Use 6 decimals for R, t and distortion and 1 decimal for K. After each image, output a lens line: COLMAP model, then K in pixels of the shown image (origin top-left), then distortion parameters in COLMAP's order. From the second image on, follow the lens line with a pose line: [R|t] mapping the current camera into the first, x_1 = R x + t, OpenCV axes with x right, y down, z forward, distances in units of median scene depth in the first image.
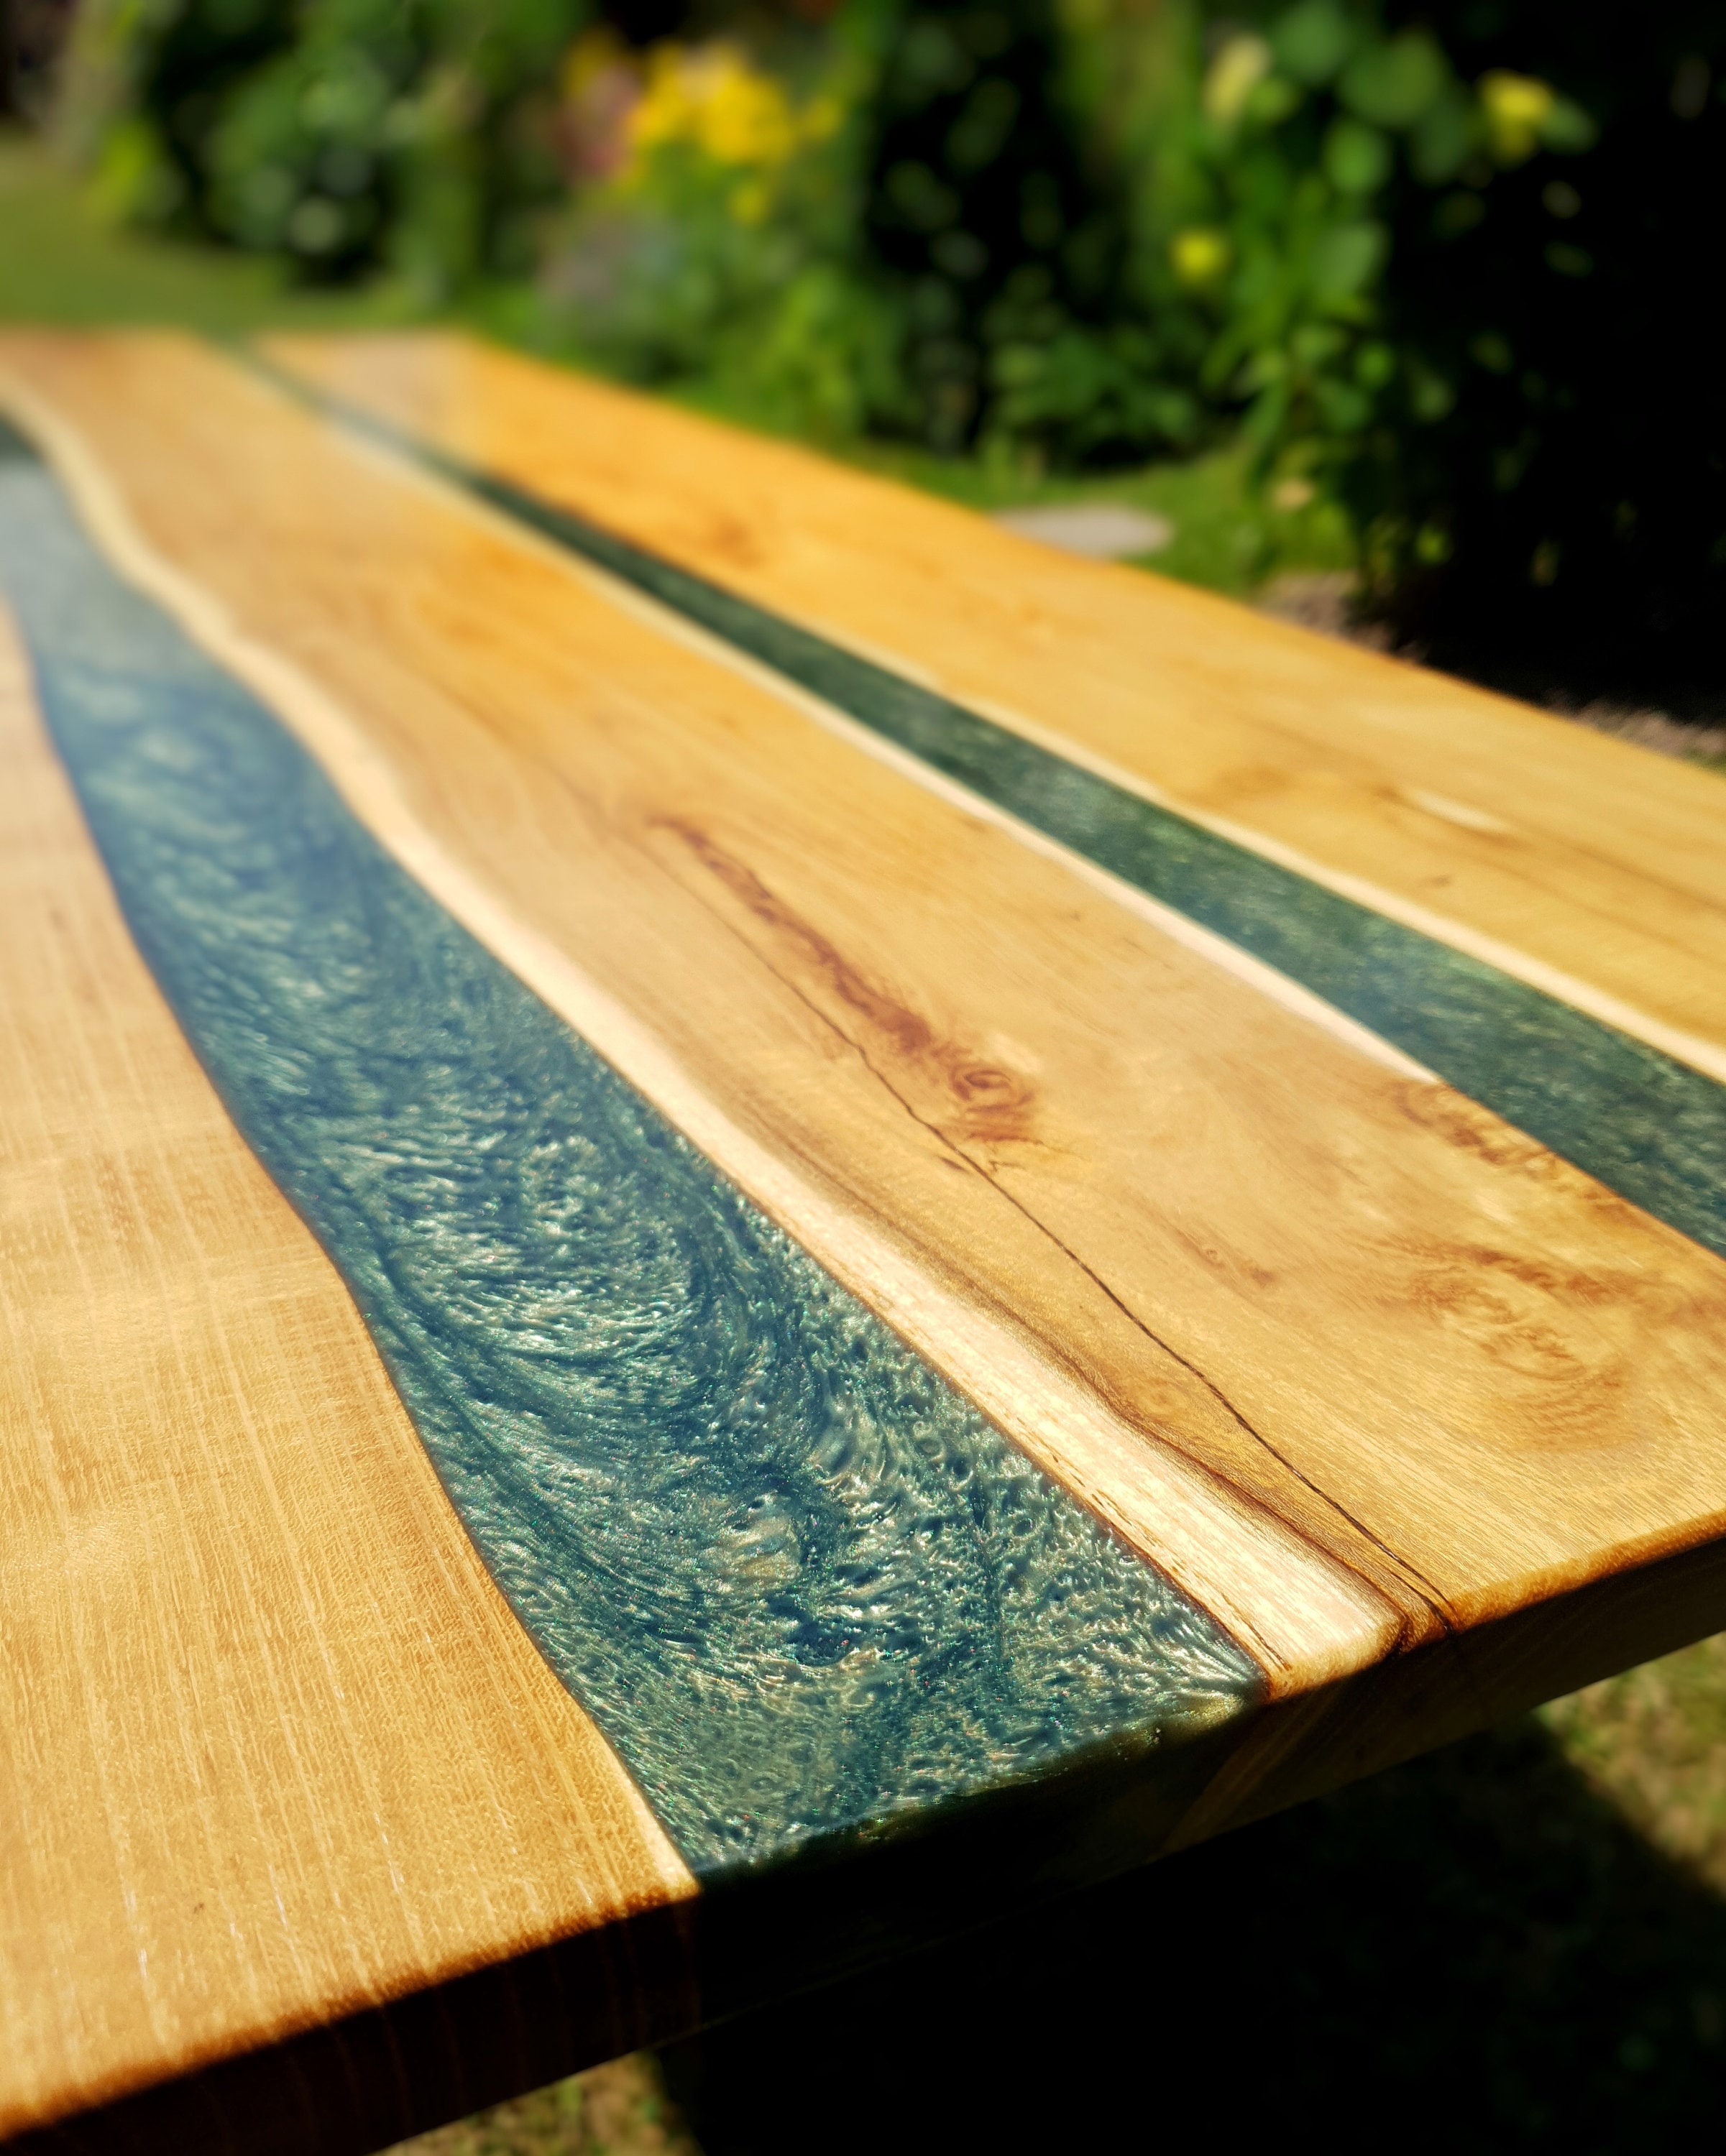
lens RADIAL K [[1811.6, 0, 863.0], [0, 1811.6, 1078.0], [0, 0, 1]] dist [-0.000782, -0.013112]
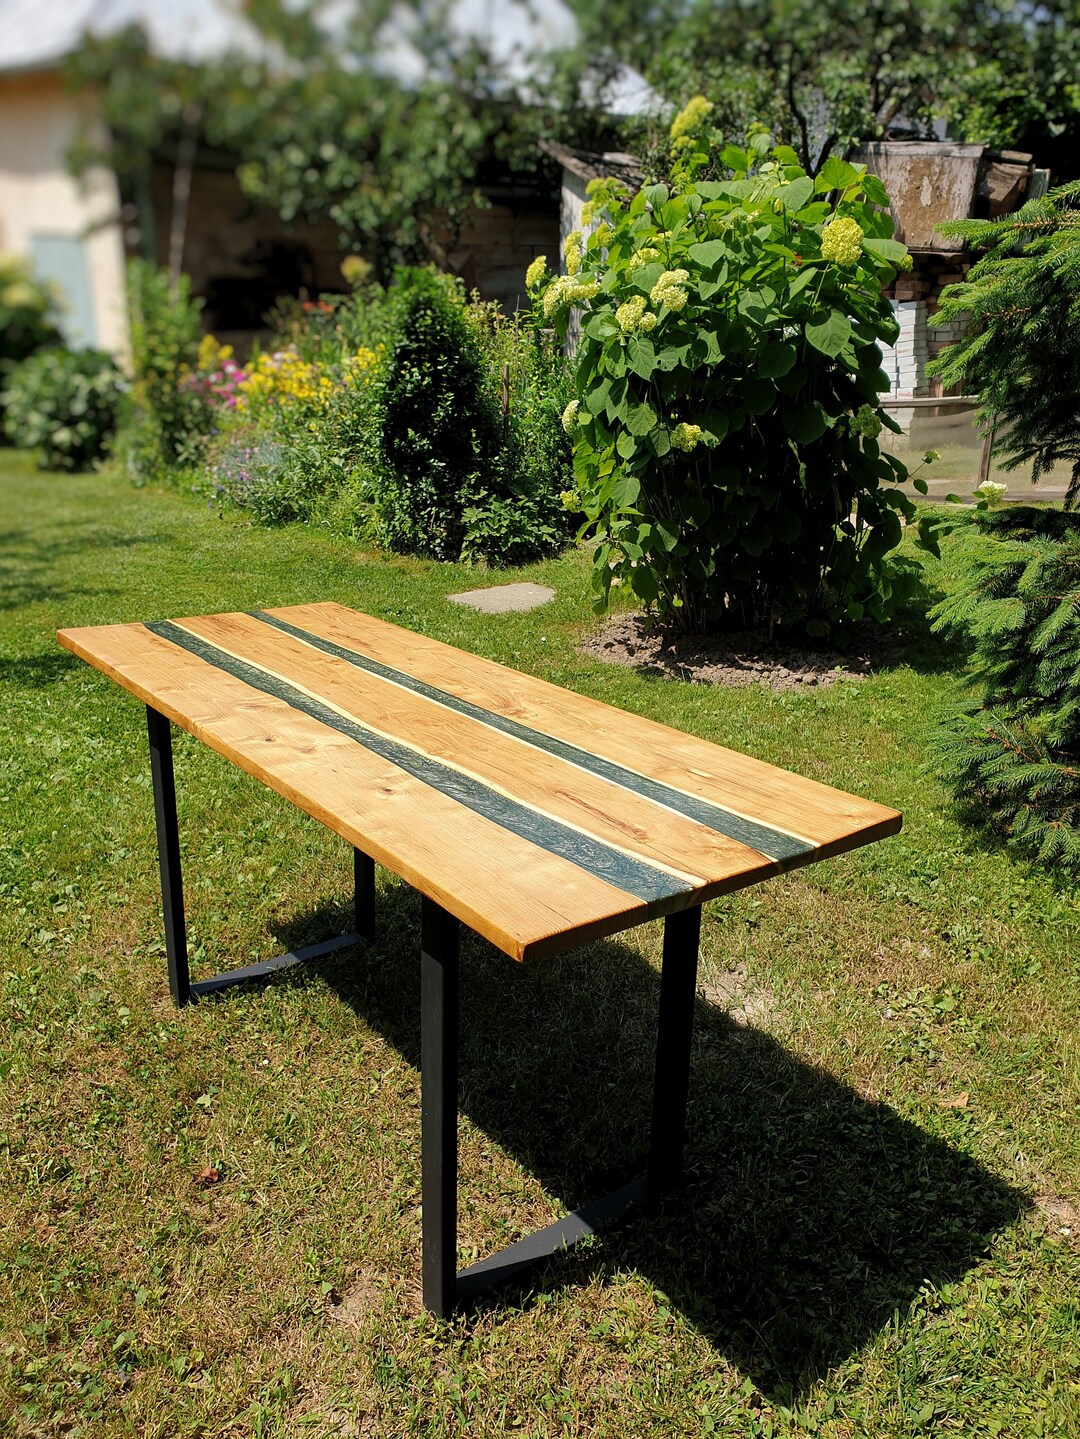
lens RADIAL K [[1127.8, 0, 515.5], [0, 1127.8, 715.3], [0, 0, 1]] dist [-0.011999, -0.005180]
pose [[0.985517, -0.083936, 0.147347, -0.922914], [0.103560, 0.985959, -0.130998, 0.075544], [-0.134283, 0.144360, 0.980371, -2.963314]]
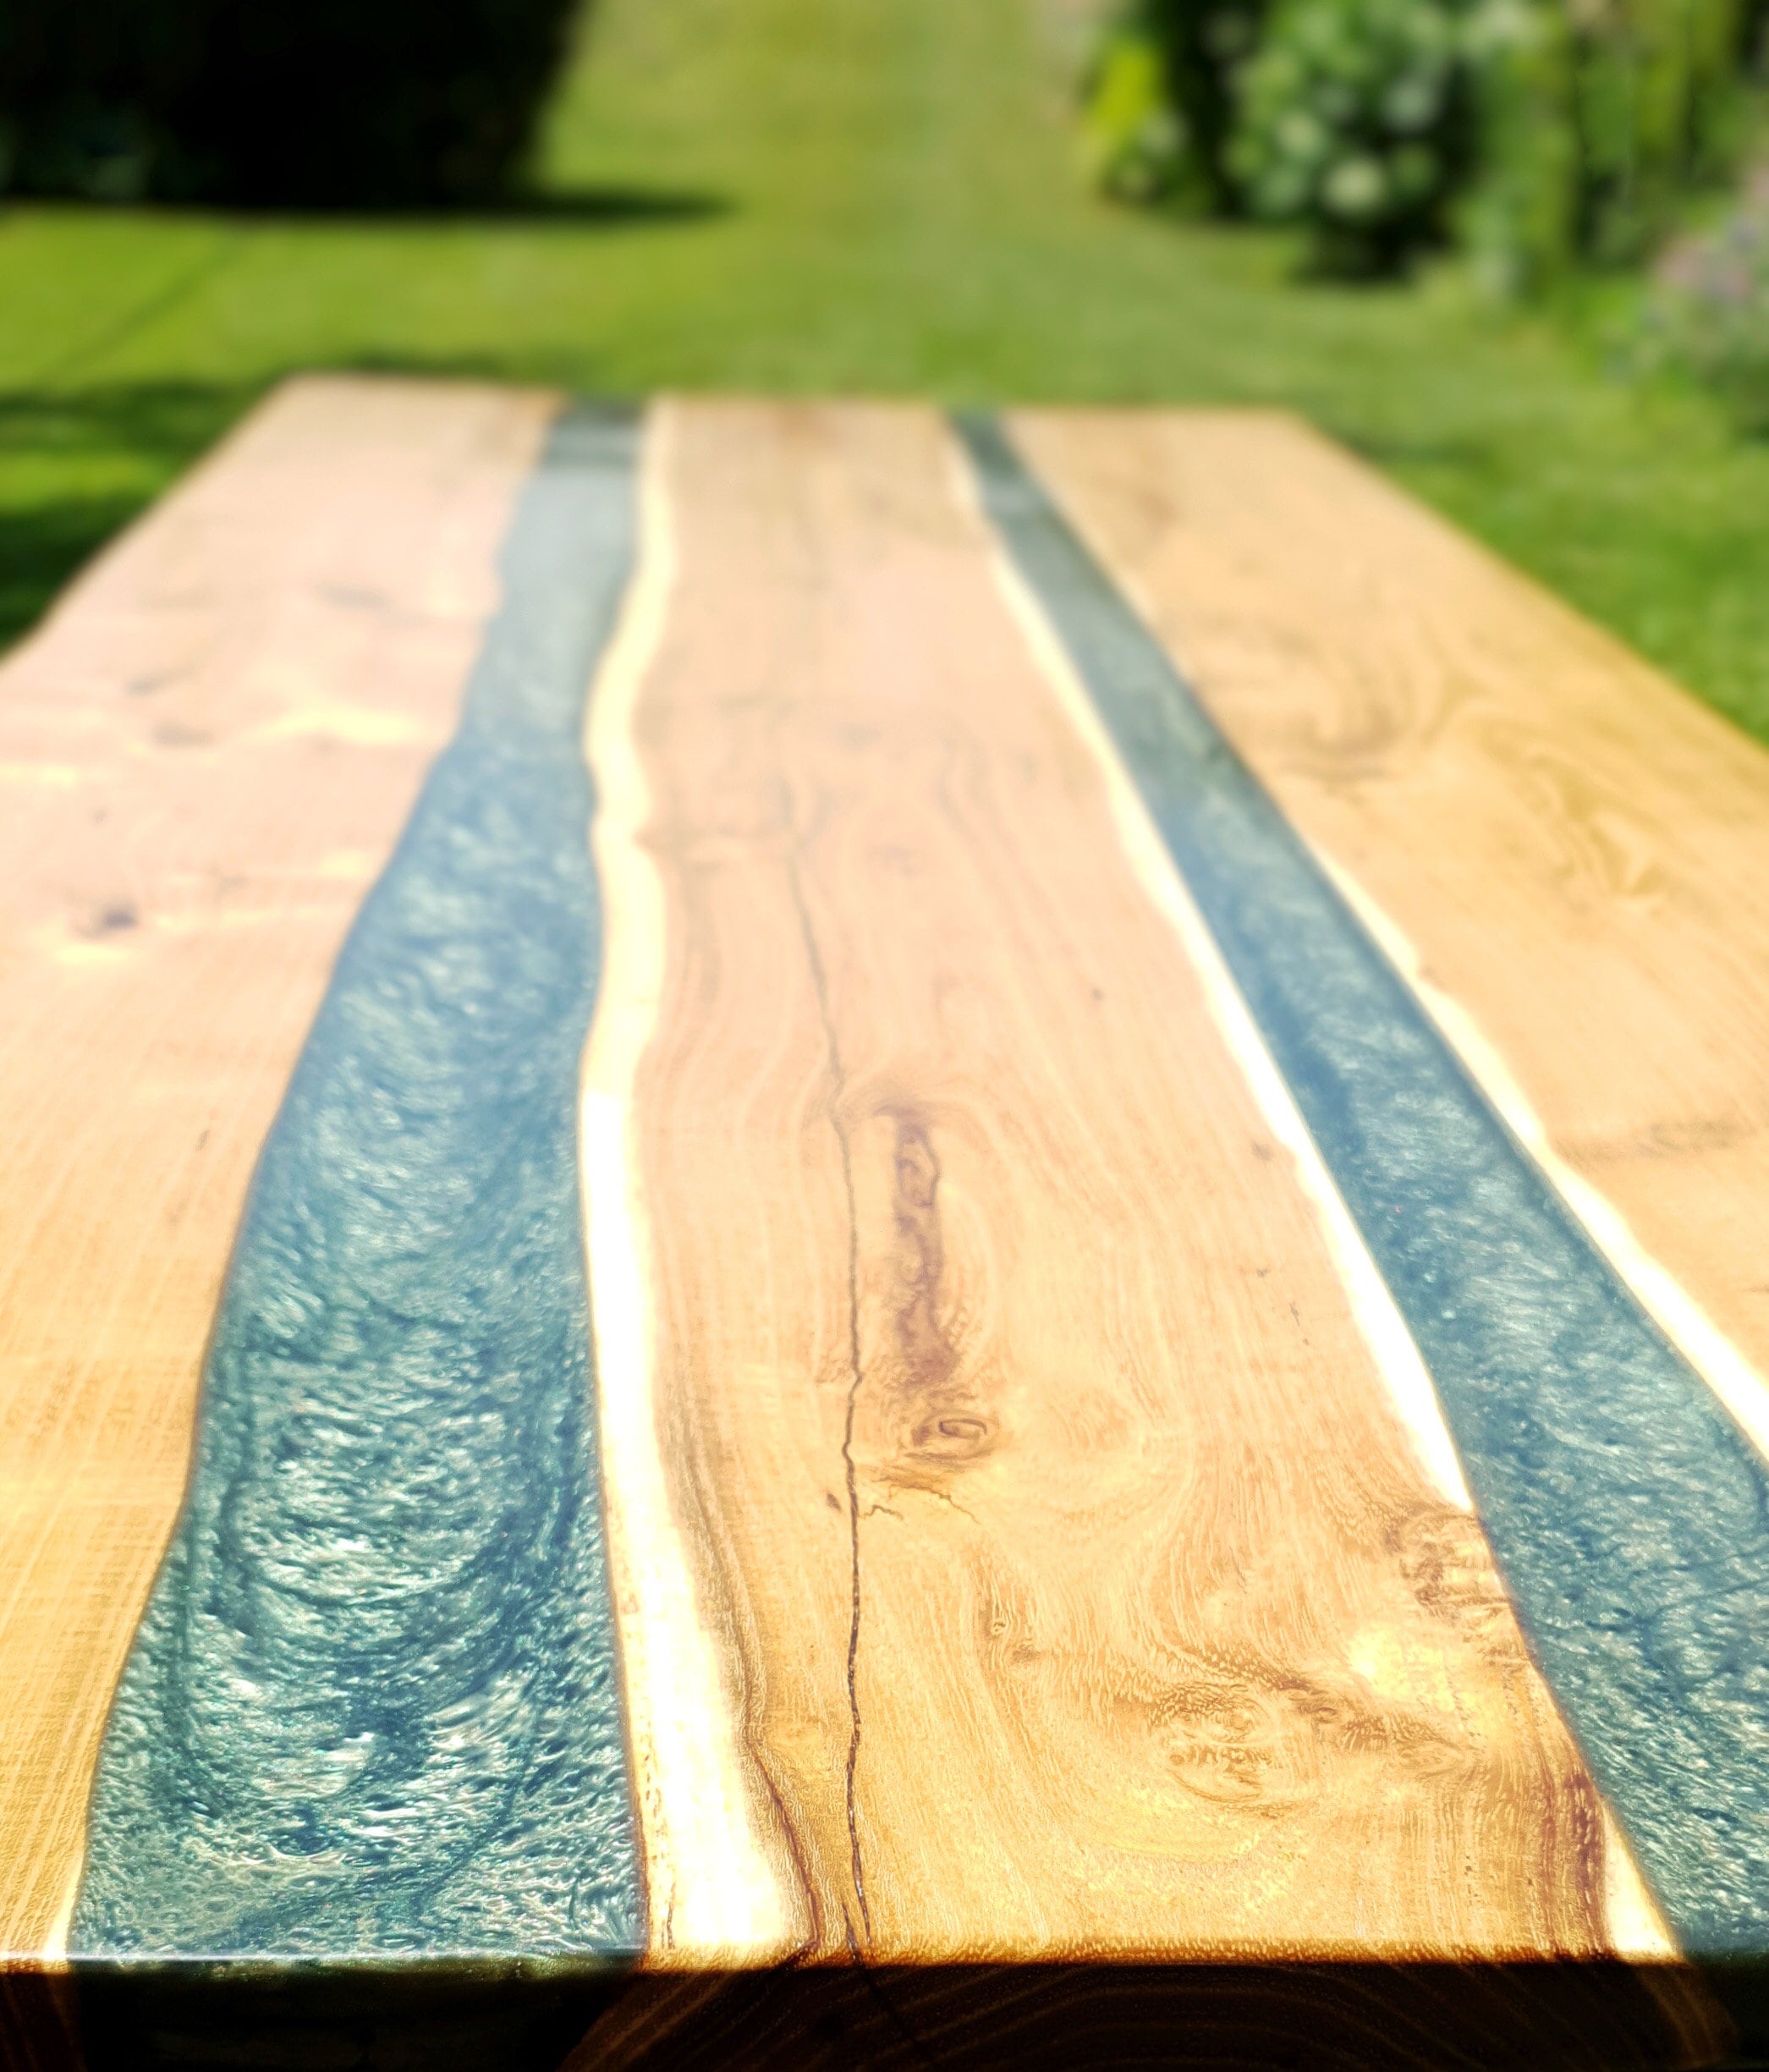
lens RADIAL K [[3136.4, 0, 884.5], [0, 3136.4, 1036.0], [0, 0, 1]] dist [-0.075287, 0.361232]
pose [[0.908245, 0.092262, -0.408141, 0.604311], [-0.159034, 0.978308, -0.132750, 0.021272], [0.387040, 0.185478, 0.903215, -0.384017]]
